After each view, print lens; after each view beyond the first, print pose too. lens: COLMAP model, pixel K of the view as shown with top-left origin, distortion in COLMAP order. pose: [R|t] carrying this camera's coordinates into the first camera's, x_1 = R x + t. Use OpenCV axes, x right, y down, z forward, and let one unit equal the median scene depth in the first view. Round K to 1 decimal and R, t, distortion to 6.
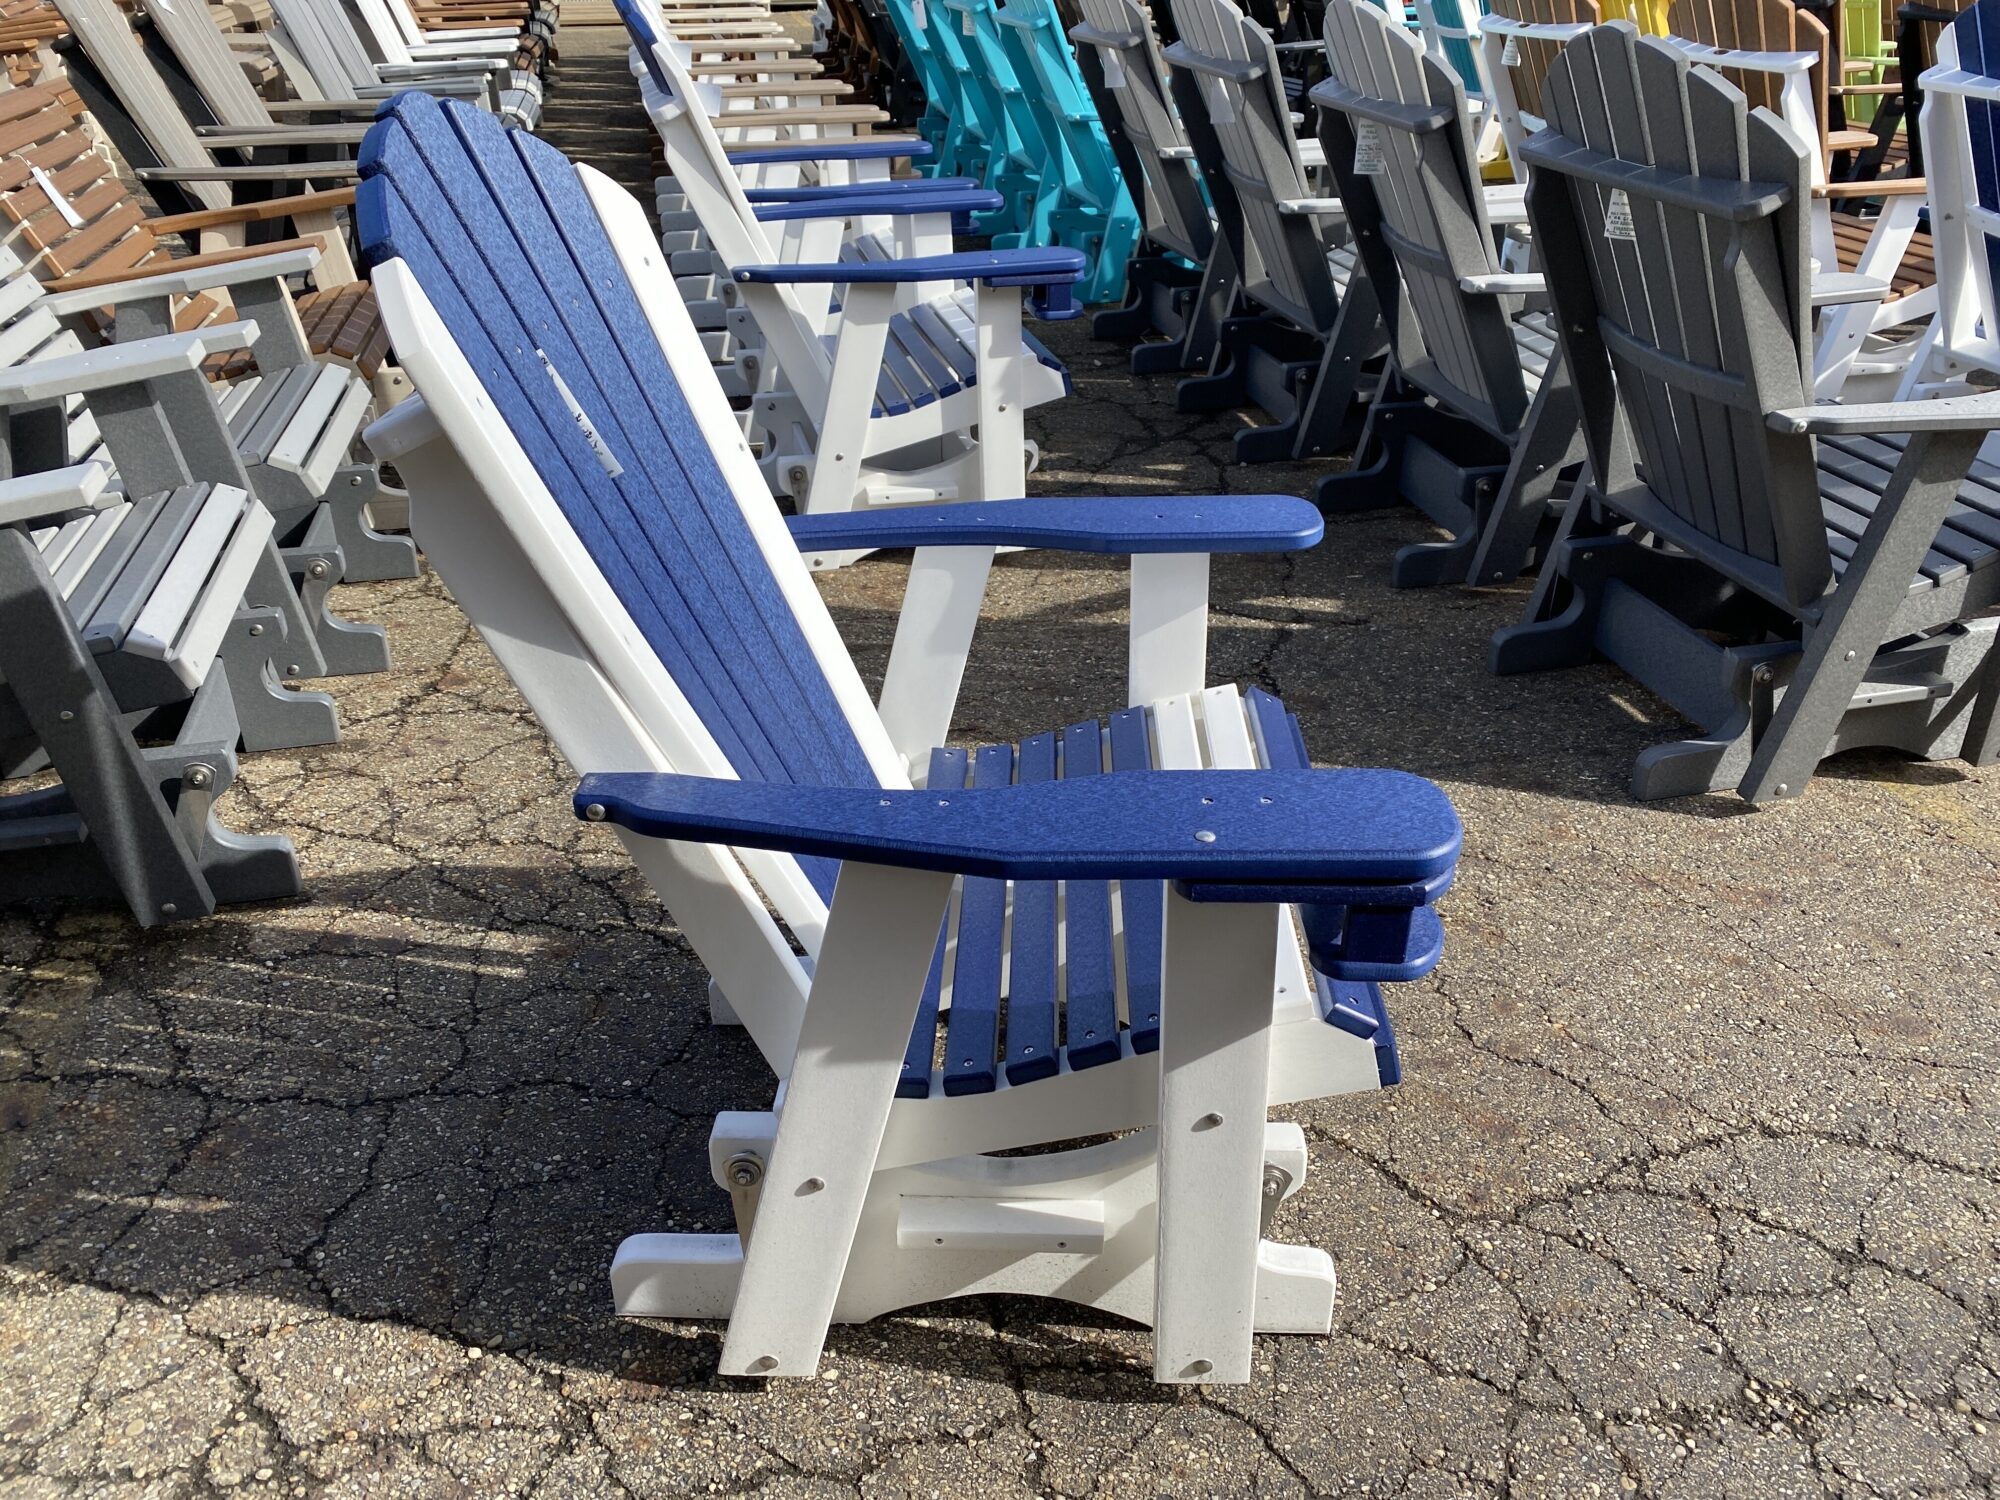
lens RADIAL K [[1545.9, 0, 1000.0], [0, 1545.9, 750.0], [0, 0, 1]] dist [0.012283, 0.004603]
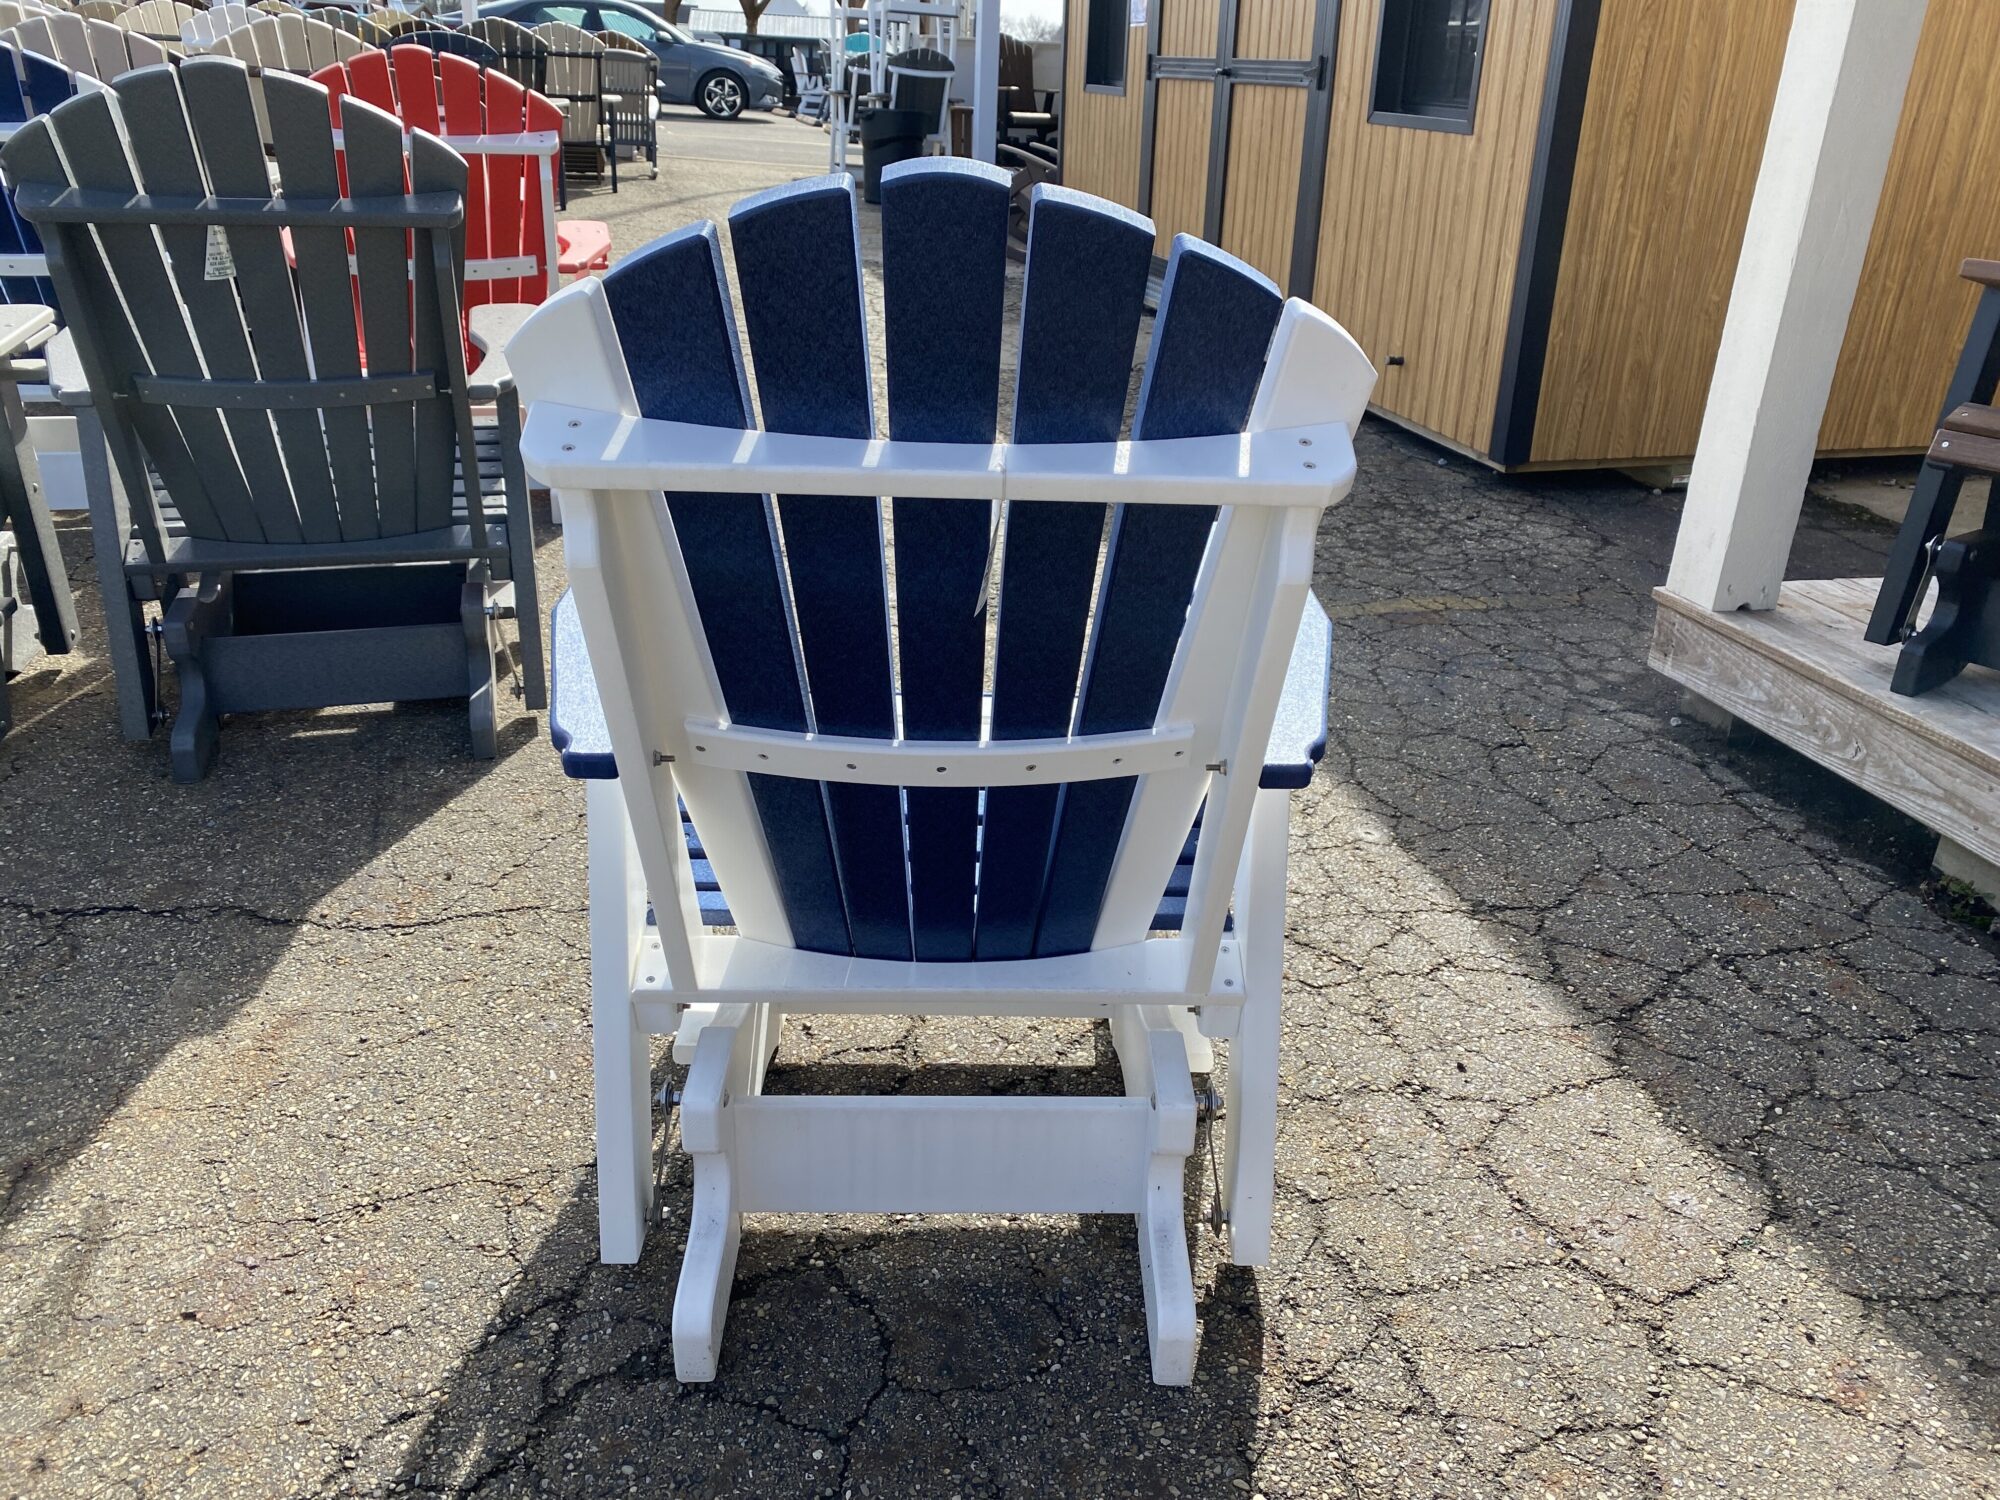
lens RADIAL K [[1537.9, 0, 1032.7], [0, 1537.9, 762.5], [0, 0, 1]] dist [0.012091, 0.002326]
pose [[-0.060004, -0.433466, 0.899170, -0.871388], [0.443282, 0.795527, 0.413084, -0.359558], [-0.894371, 0.423373, 0.144413, 0.725649]]
